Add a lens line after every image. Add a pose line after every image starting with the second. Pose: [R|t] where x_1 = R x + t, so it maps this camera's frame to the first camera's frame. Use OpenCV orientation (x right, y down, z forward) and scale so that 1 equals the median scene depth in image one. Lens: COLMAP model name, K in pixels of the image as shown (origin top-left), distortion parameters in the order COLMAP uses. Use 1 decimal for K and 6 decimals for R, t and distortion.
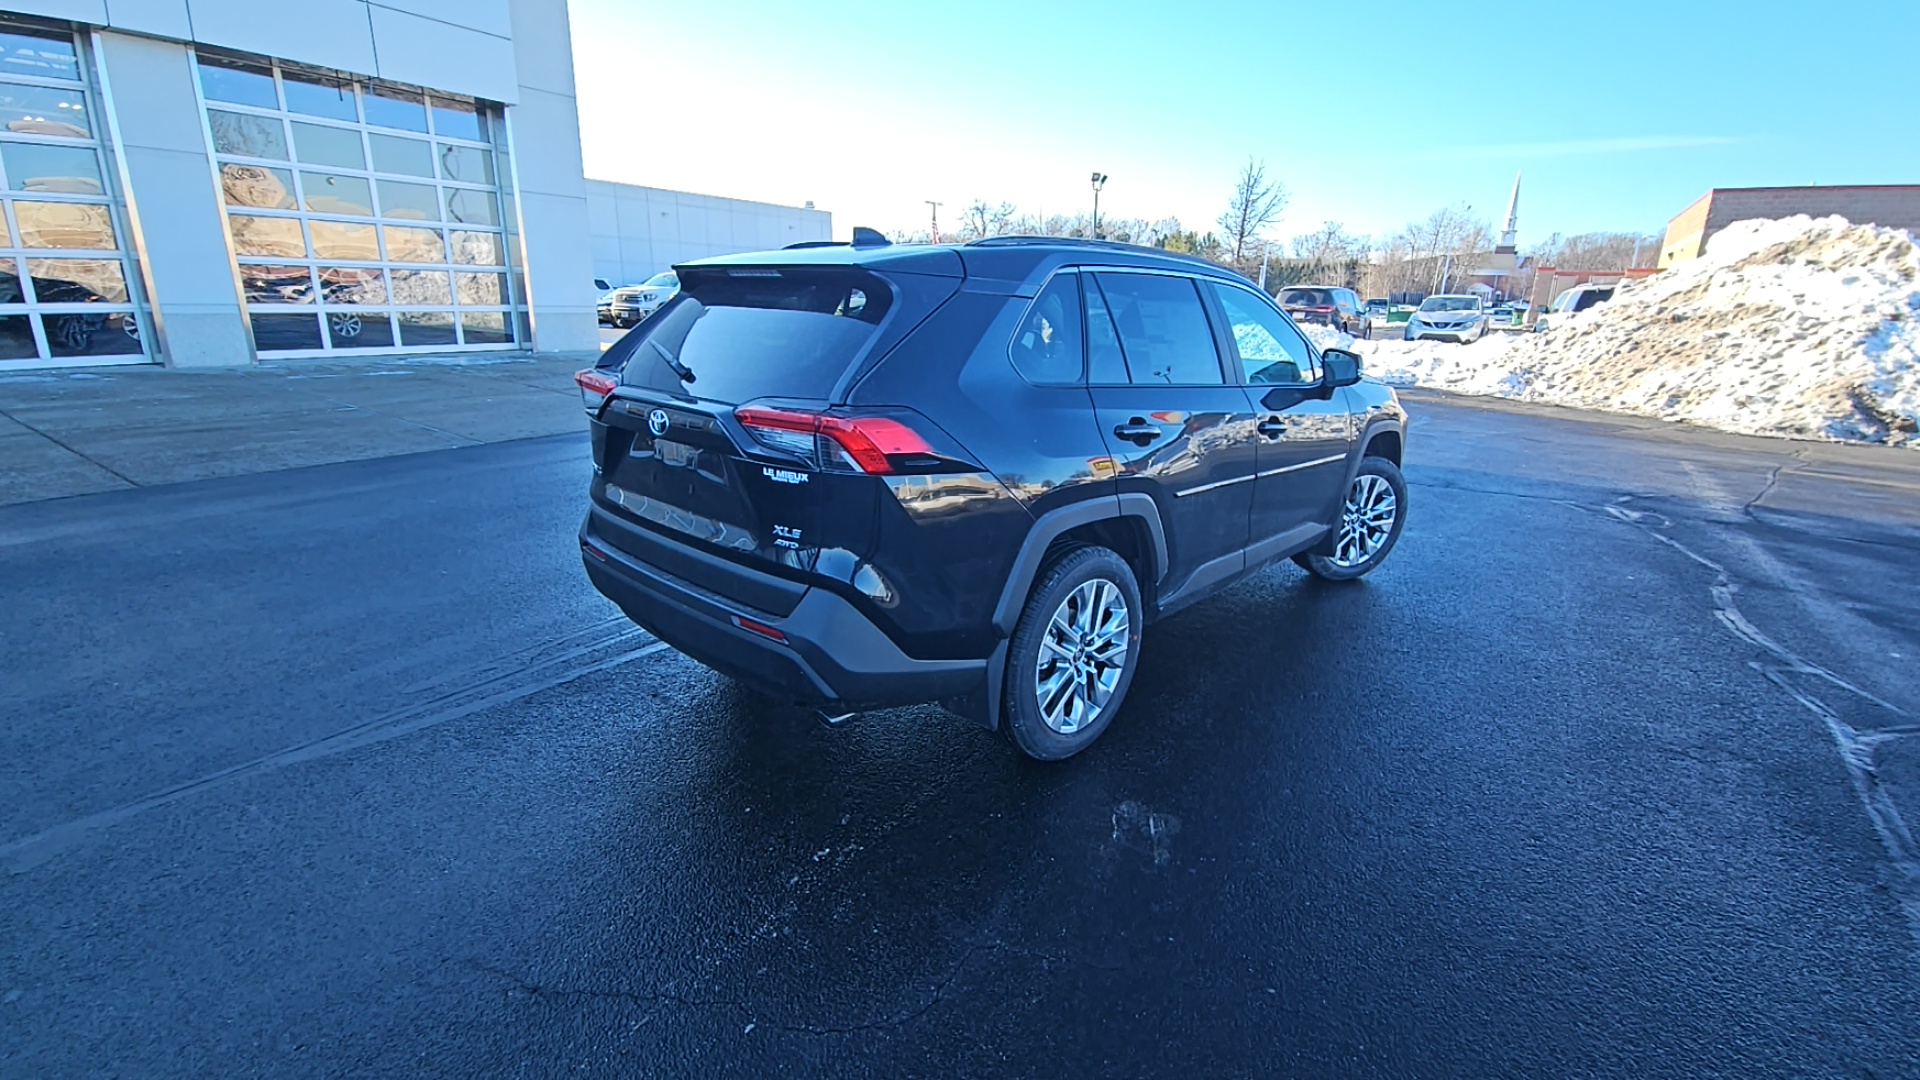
lens RADIAL K [[852.5, 0, 997.3], [0, 852.5, 548.0], [0, 0, 1]] dist [0.009463, -0.007451]
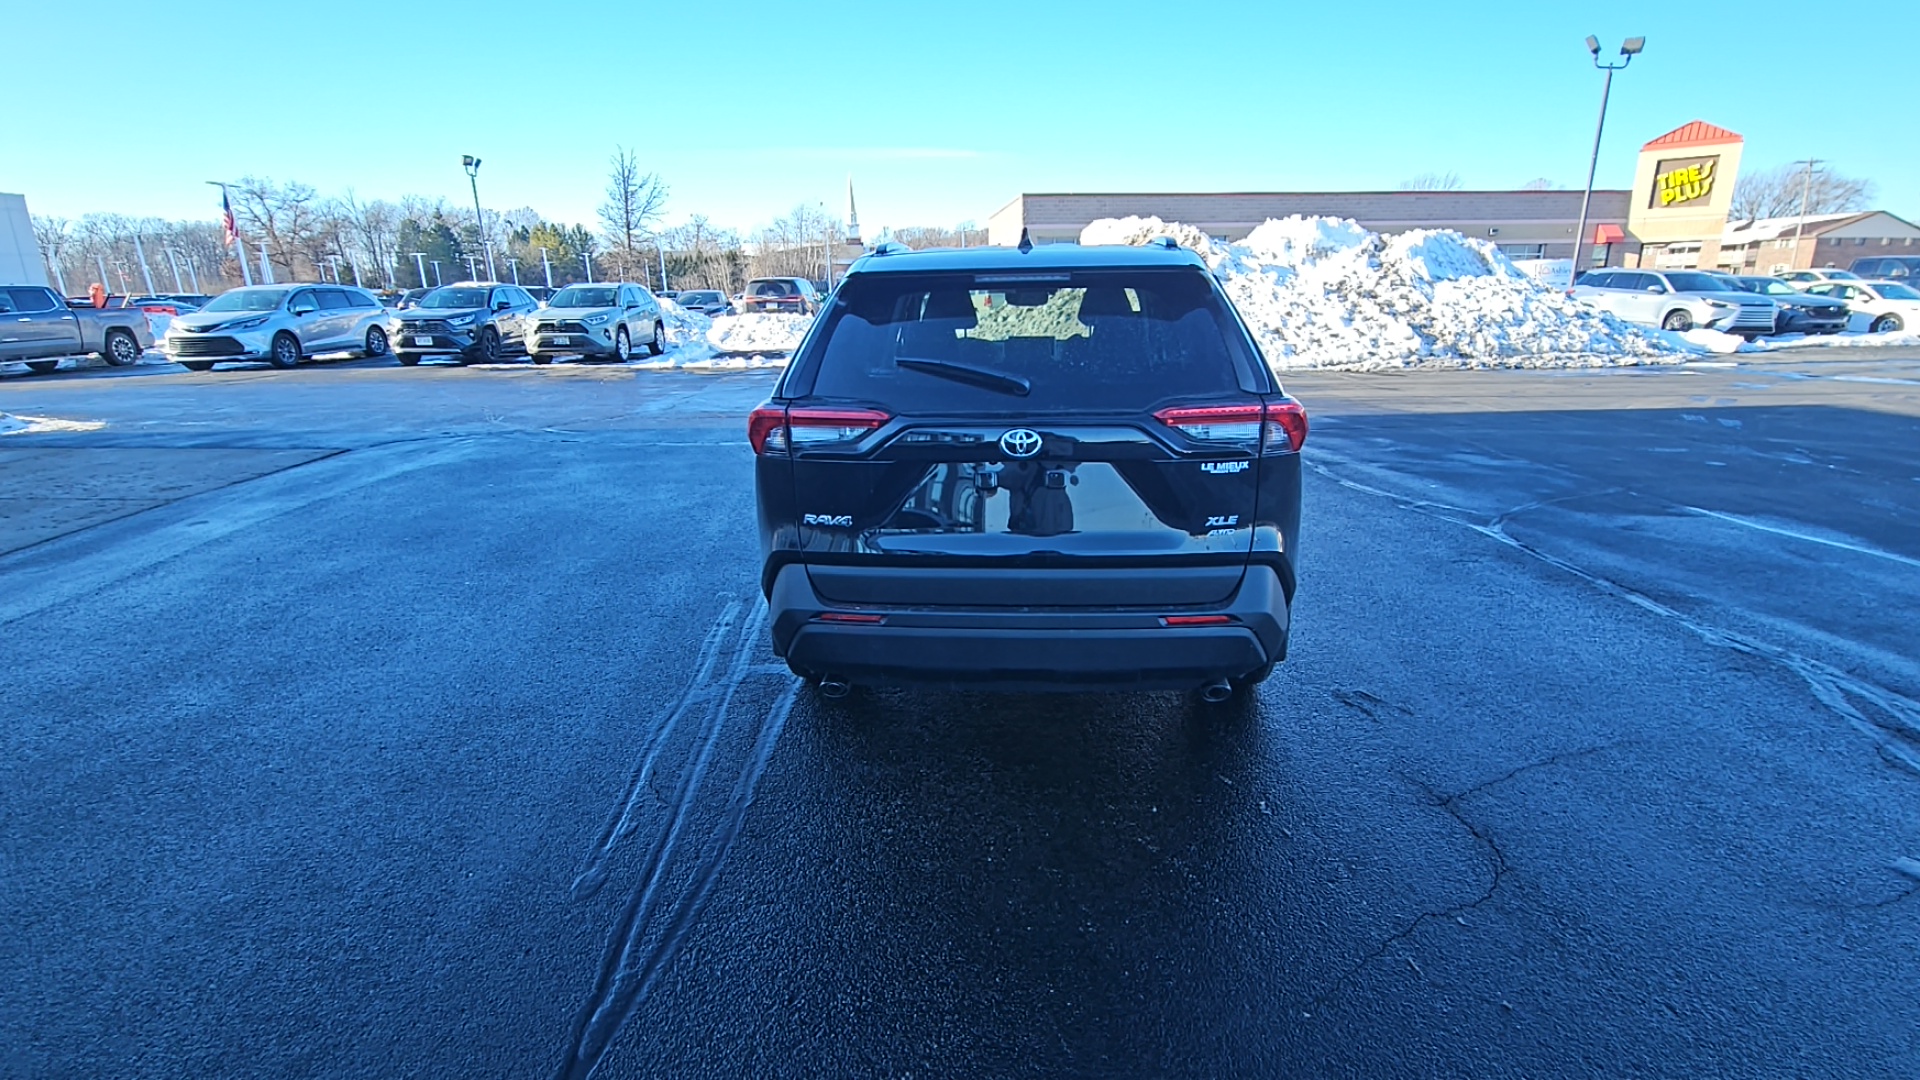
lens RADIAL K [[852.5, 0, 975.1], [0, 852.5, 540.1], [0, 0, 1]] dist [0.009463, -0.007451]
pose [[0.781598, -0.211627, 0.586786, -0.096573], [0.211688, 0.974855, 0.069617, -0.011588], [-0.586764, 0.069803, 0.806744, 0.028383]]
